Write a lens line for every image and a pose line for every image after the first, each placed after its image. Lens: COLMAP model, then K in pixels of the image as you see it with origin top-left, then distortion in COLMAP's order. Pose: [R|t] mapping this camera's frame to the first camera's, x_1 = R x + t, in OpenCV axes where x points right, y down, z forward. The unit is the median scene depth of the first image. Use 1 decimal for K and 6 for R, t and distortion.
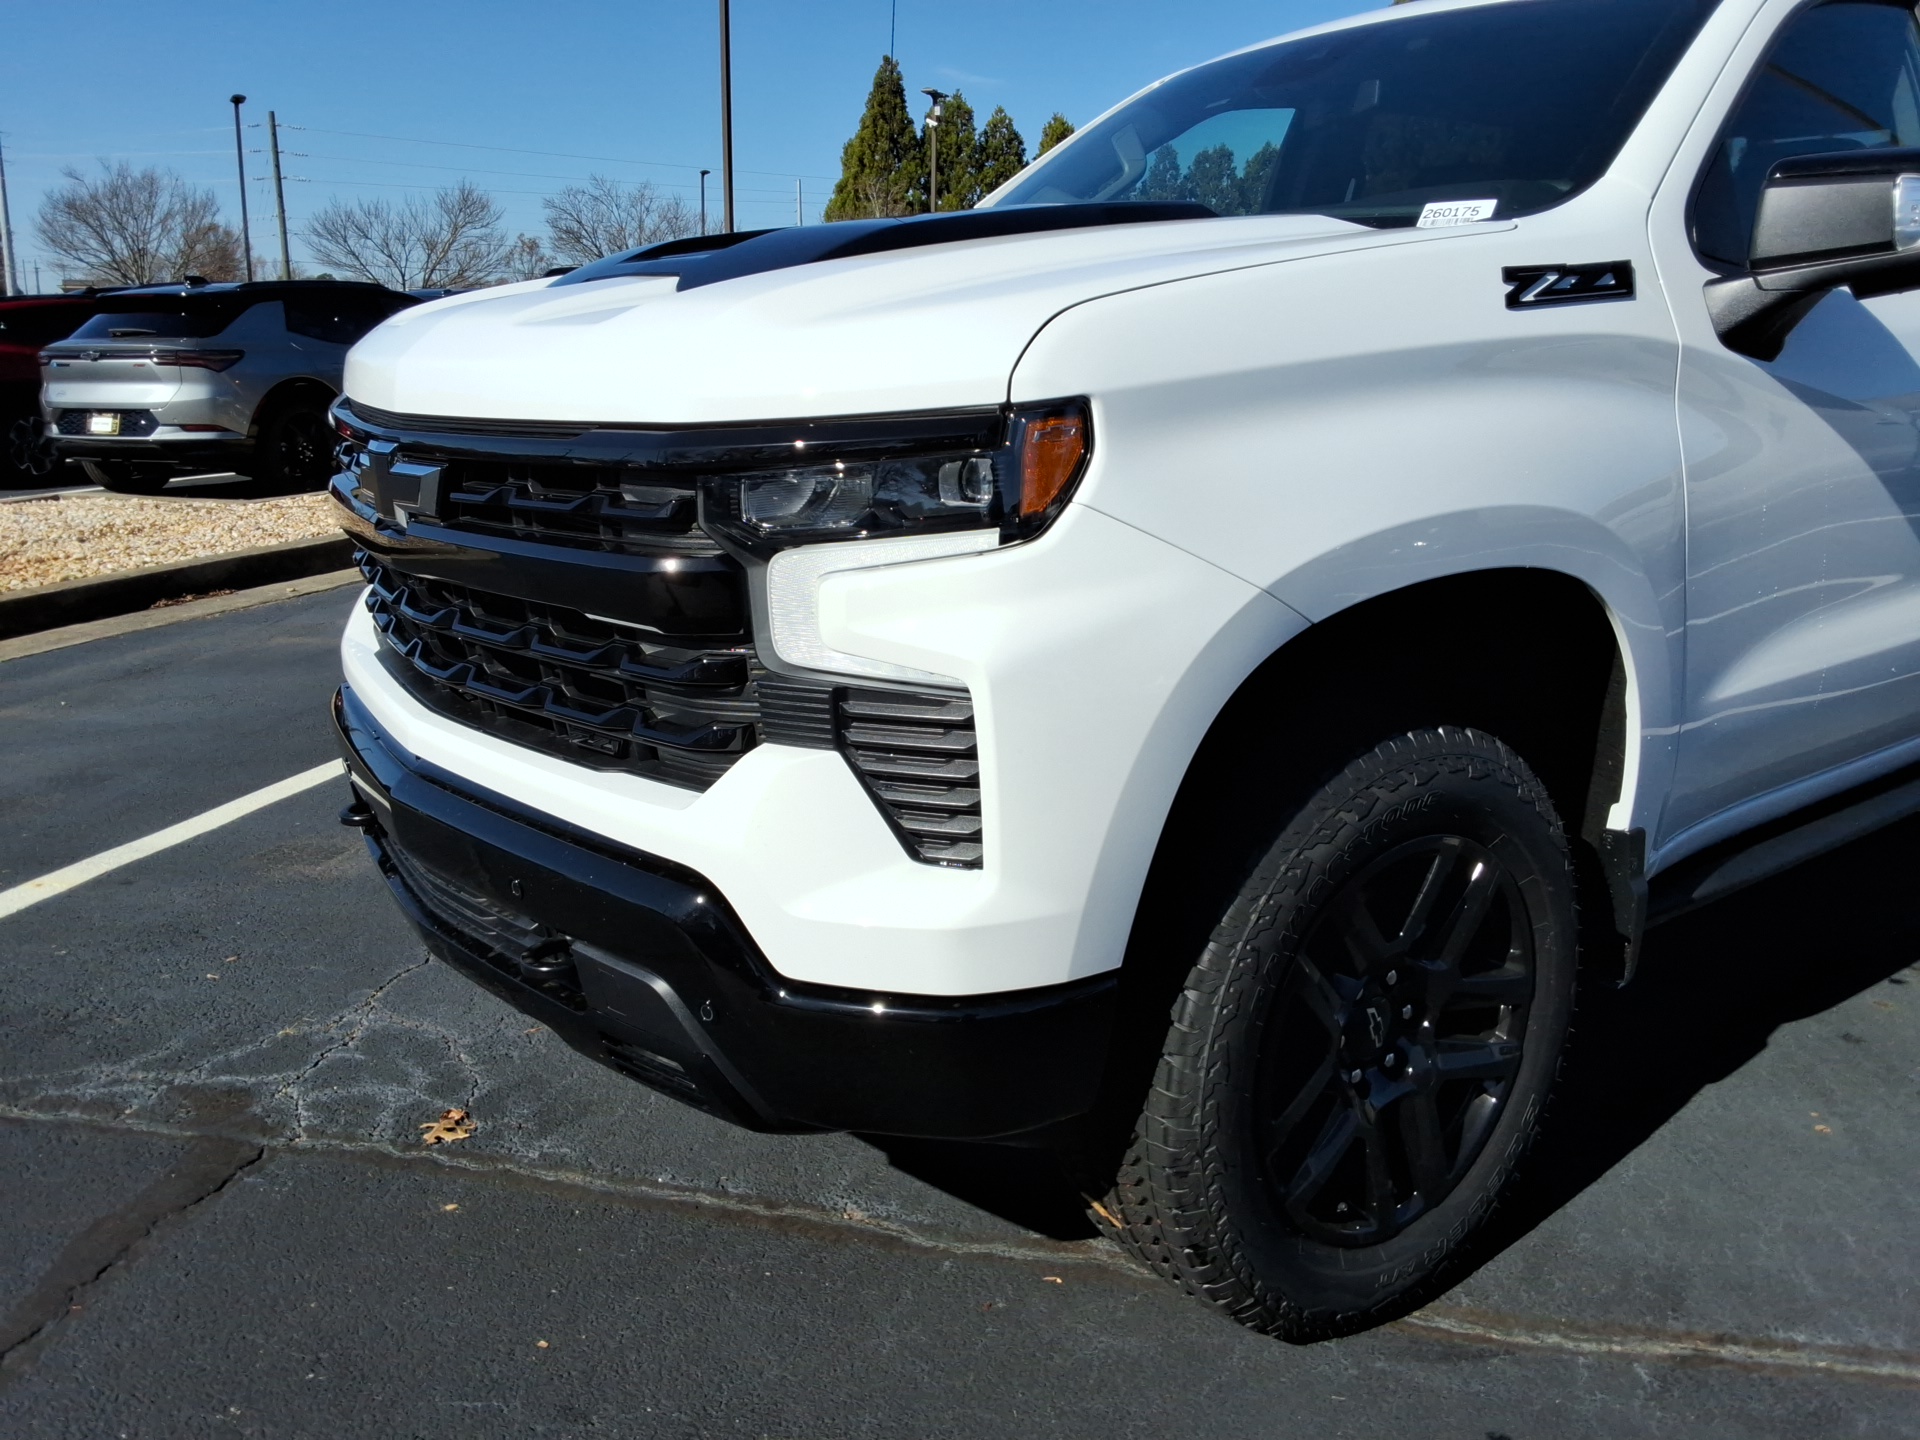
lens RADIAL K [[1592.5, 0, 985.0], [0, 1592.5, 714.8], [0, 0, 1]] dist [0.136175, -0.230605]
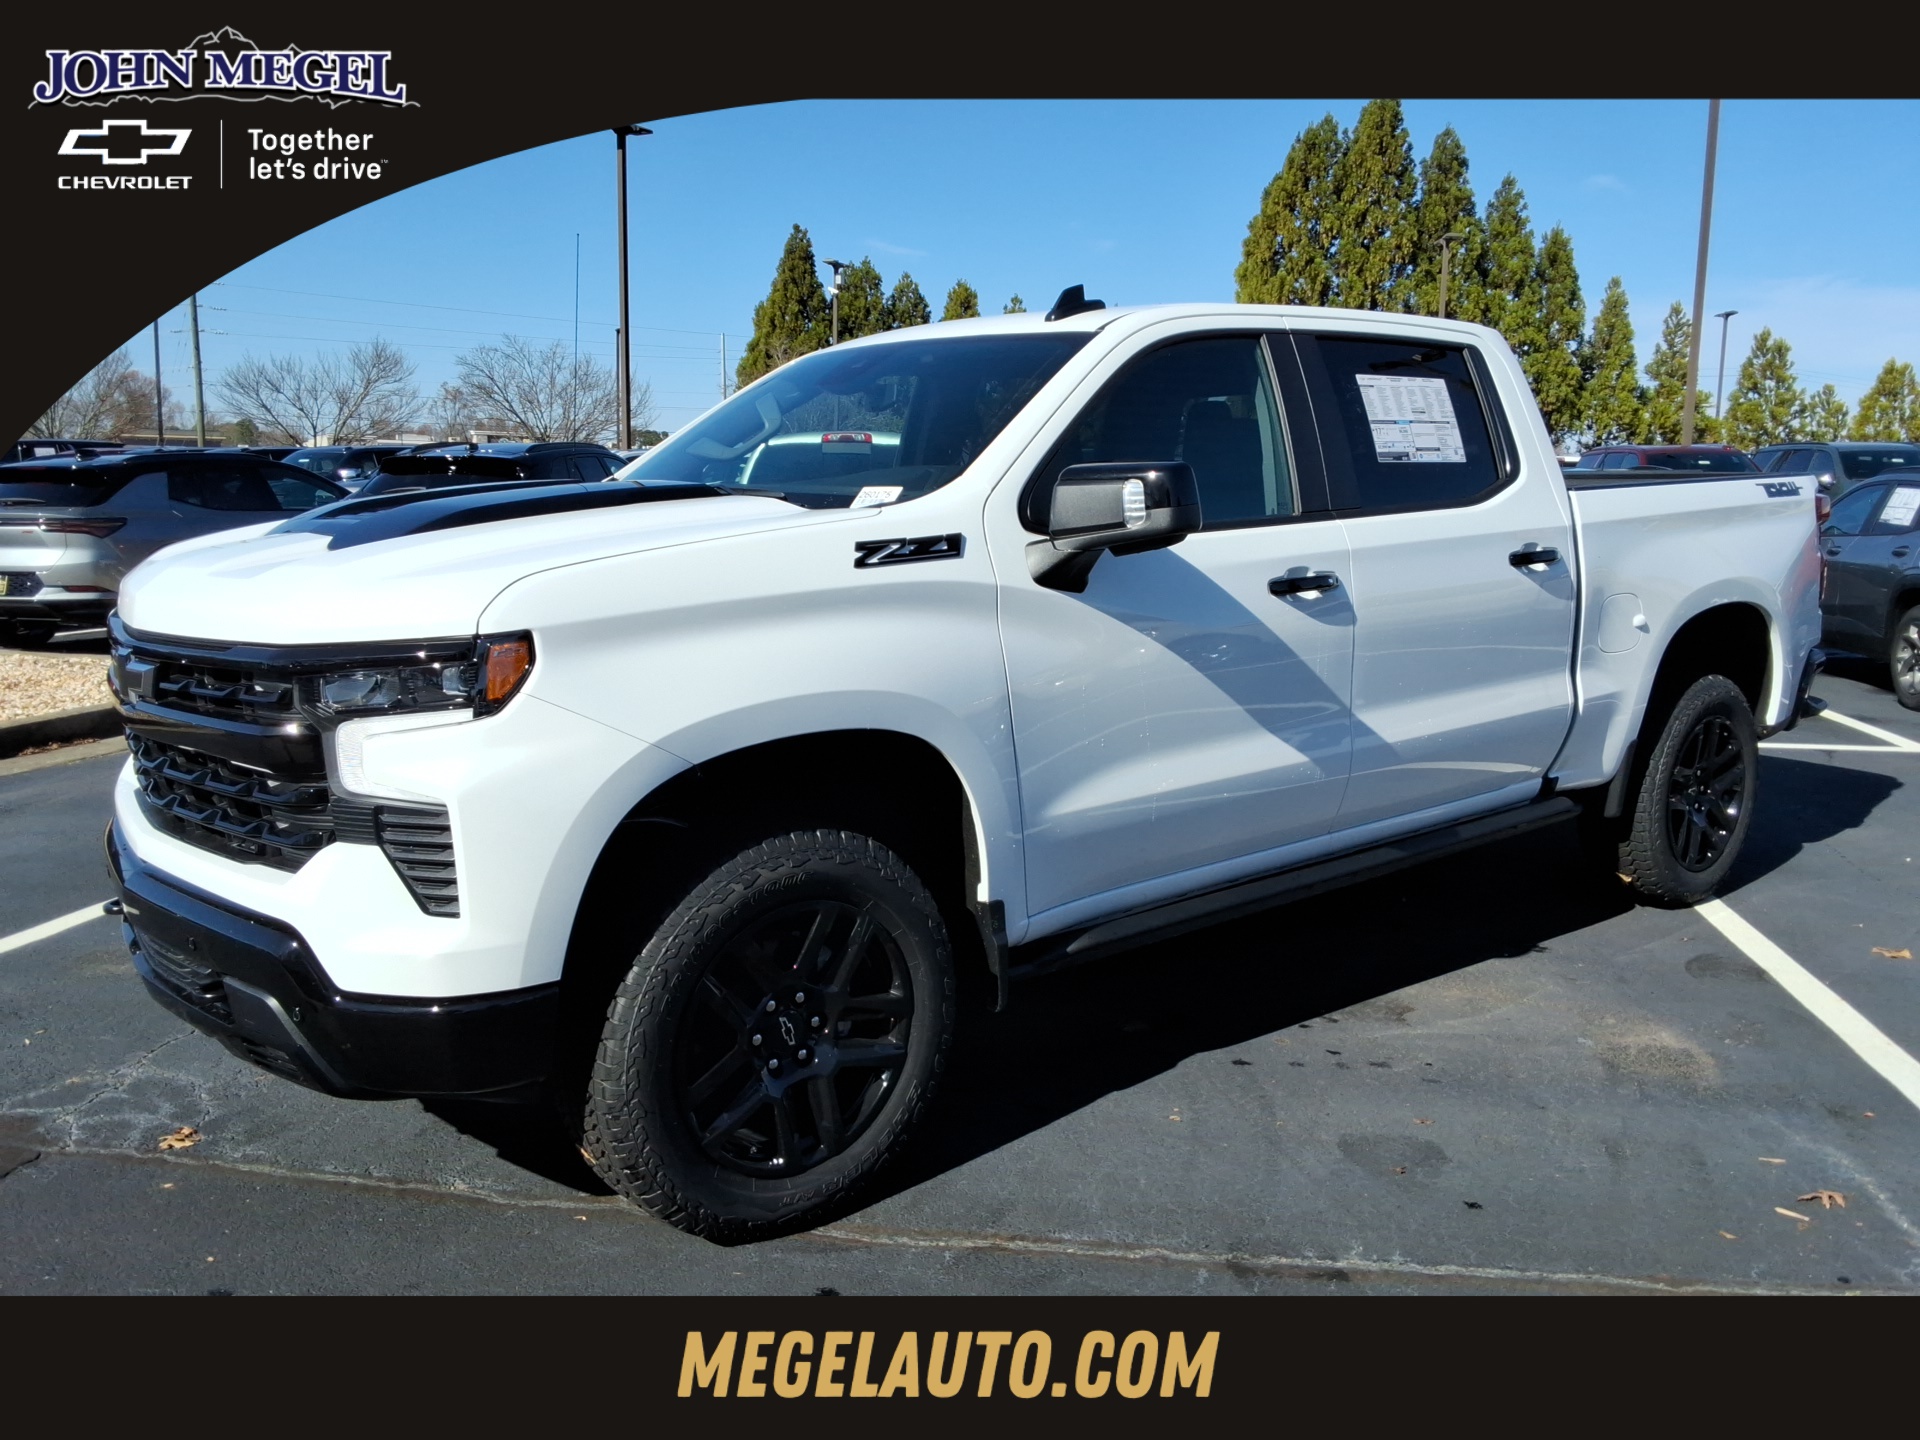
lens RADIAL K [[1592.5, 0, 985.0], [0, 1592.5, 714.8], [0, 0, 1]] dist [0.136175, -0.230605]
pose [[0.998843, -0.002470, 0.048034, 0.334509], [0.006672, 0.996140, -0.087526, 0.028914], [-0.047632, 0.087745, 0.995004, -0.502027]]
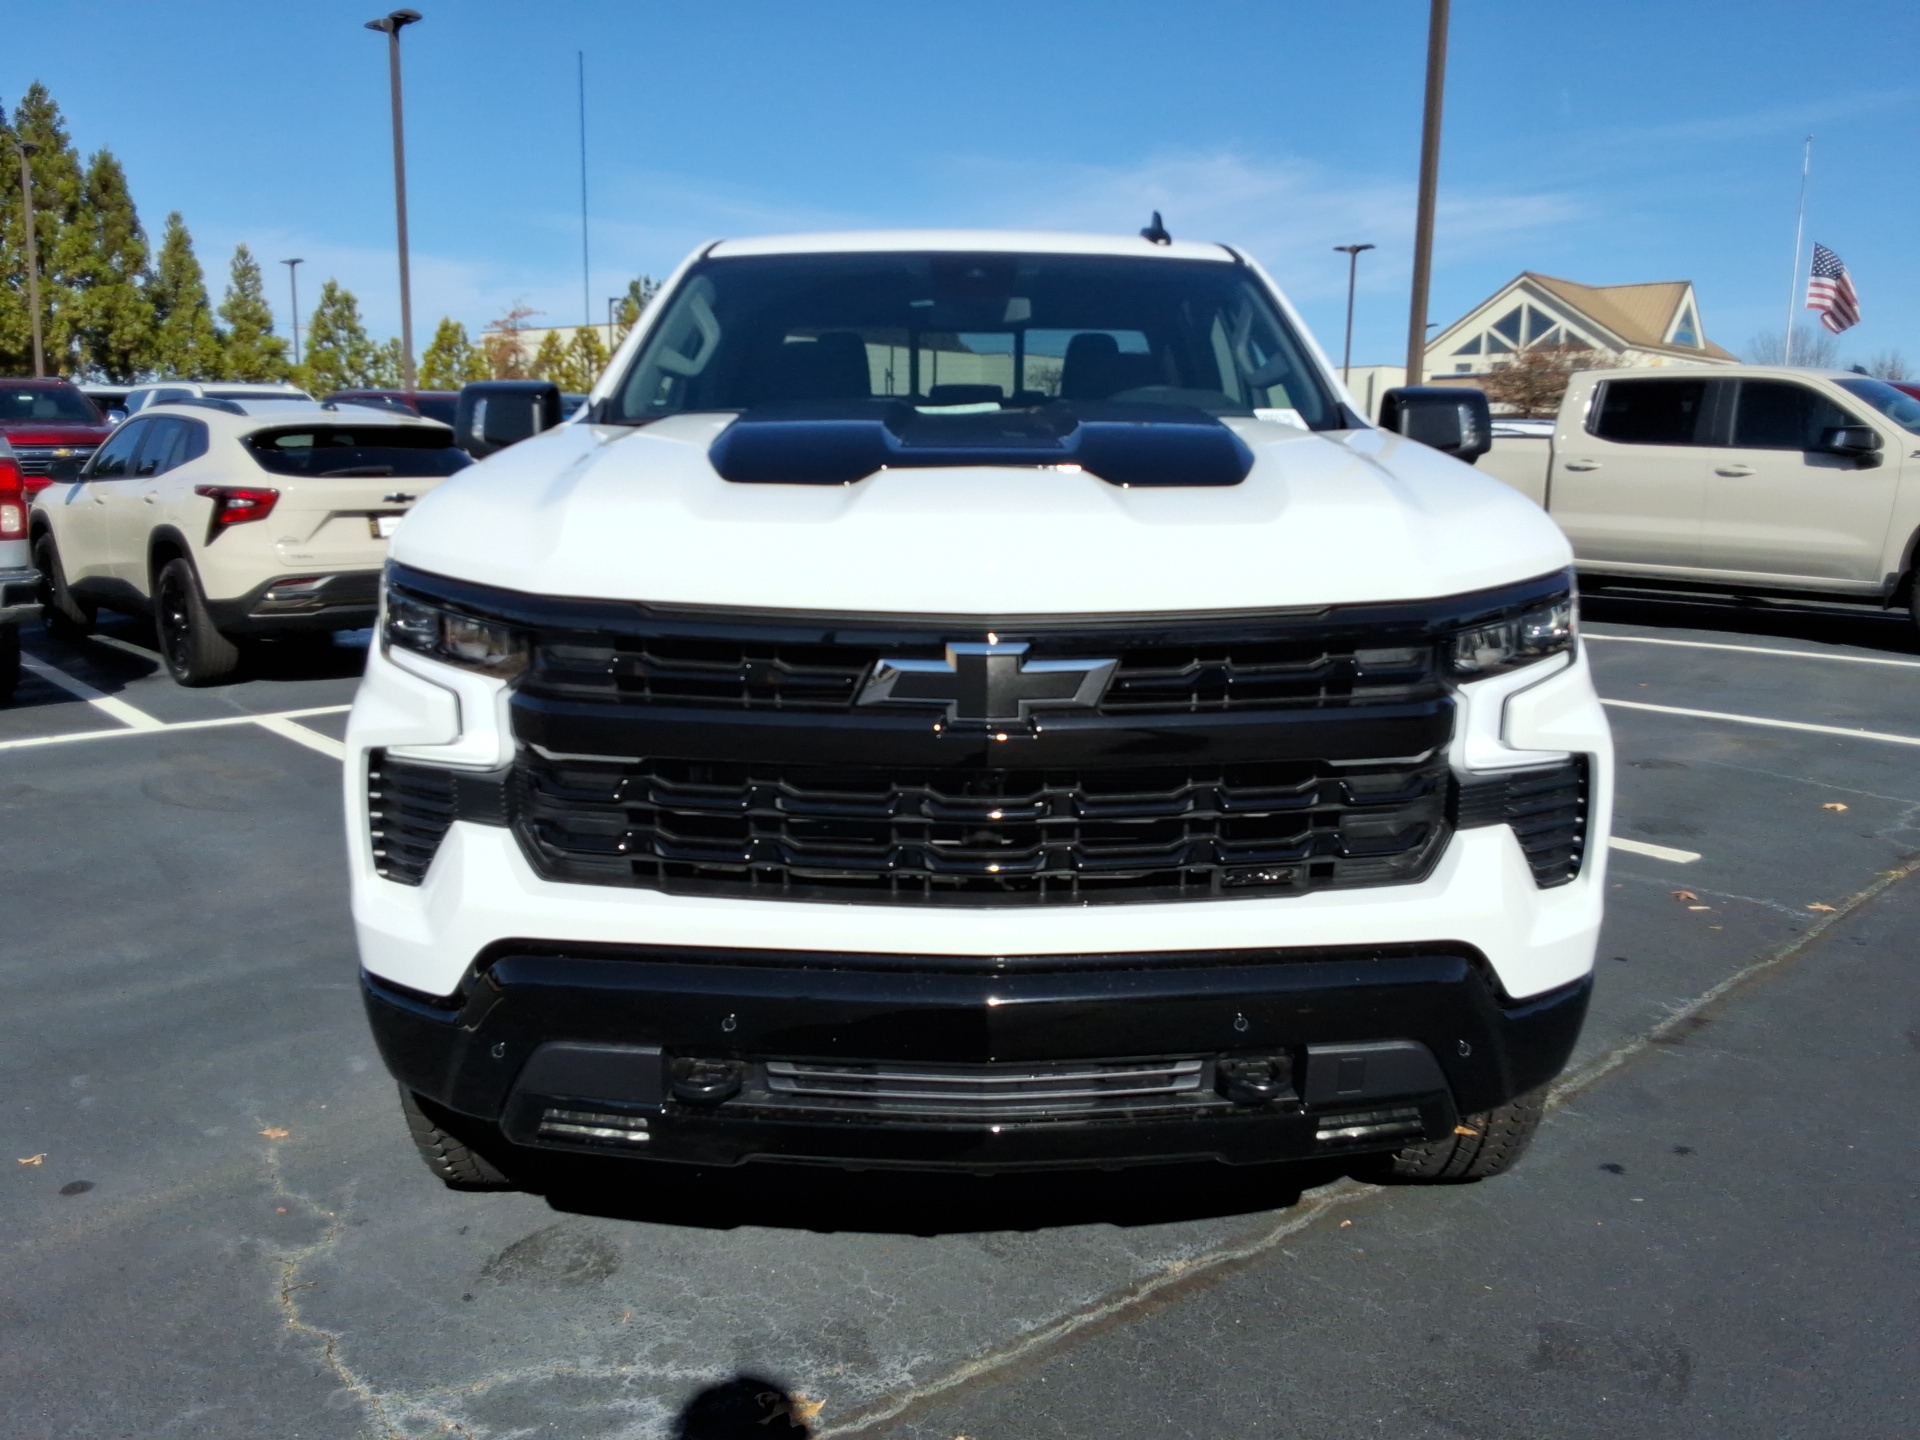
lens RADIAL K [[1577.9, 0, 949.7], [0, 1577.9, 713.6], [0, 0, 1]] dist [0.121919, -0.149144]
pose [[0.580451, -0.139516, 0.802254, -1.098923], [0.186684, 0.981773, 0.035664, -0.156318], [-0.792607, 0.129066, 0.595916, 0.420864]]
